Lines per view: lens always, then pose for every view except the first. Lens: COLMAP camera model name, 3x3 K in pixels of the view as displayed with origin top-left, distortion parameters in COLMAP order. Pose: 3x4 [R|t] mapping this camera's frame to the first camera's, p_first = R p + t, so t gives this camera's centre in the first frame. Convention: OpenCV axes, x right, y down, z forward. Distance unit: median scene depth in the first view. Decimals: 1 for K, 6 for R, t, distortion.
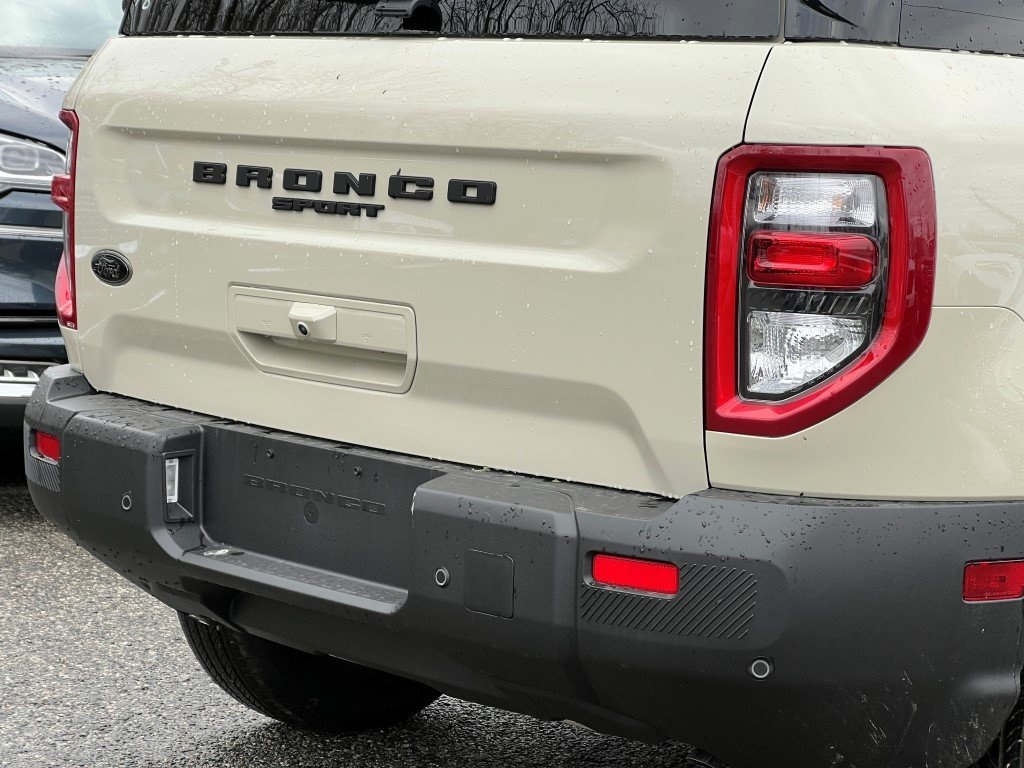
lens RADIAL K [[2284.2, 0, 512.0], [0, 2284.2, 384.0], [0, 0, 1]] dist [-0.076313, 3.689135]
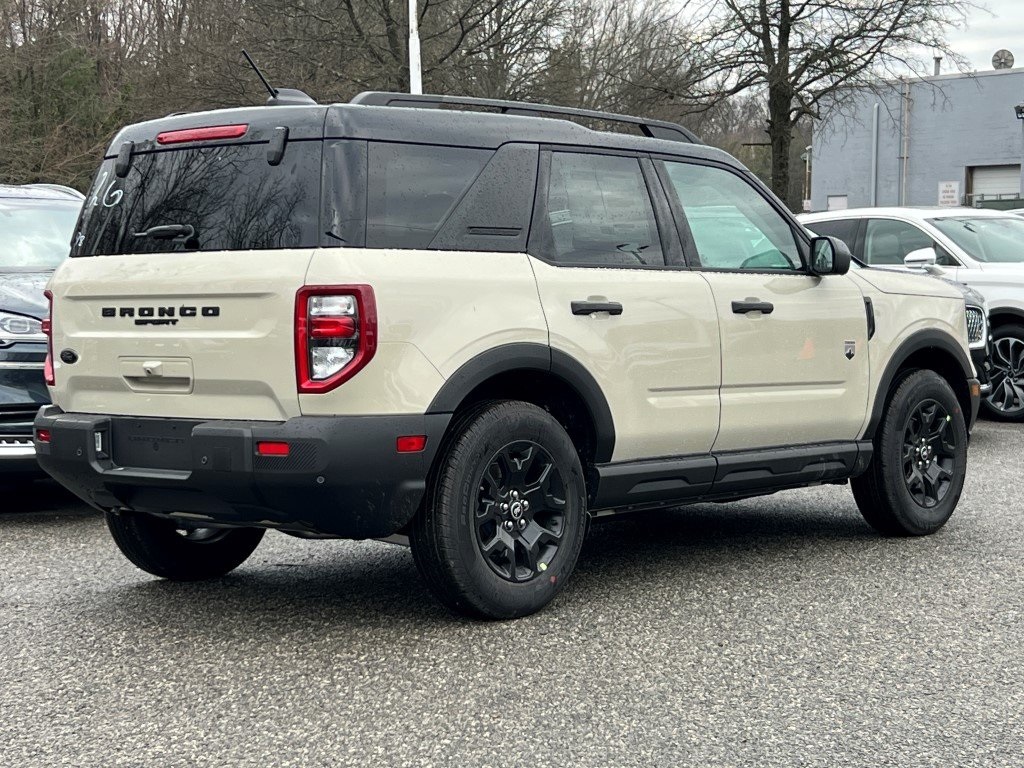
lens RADIAL K [[1969.3, 0, 512.0], [0, 1969.3, 384.0], [0, 0, 1]] dist [0.223945, -0.343088]
pose [[0.997582, -0.054320, 0.043359, 0.206398], [0.057460, 0.995541, -0.074806, 0.172202], [-0.039102, 0.077117, 0.996255, -1.149344]]
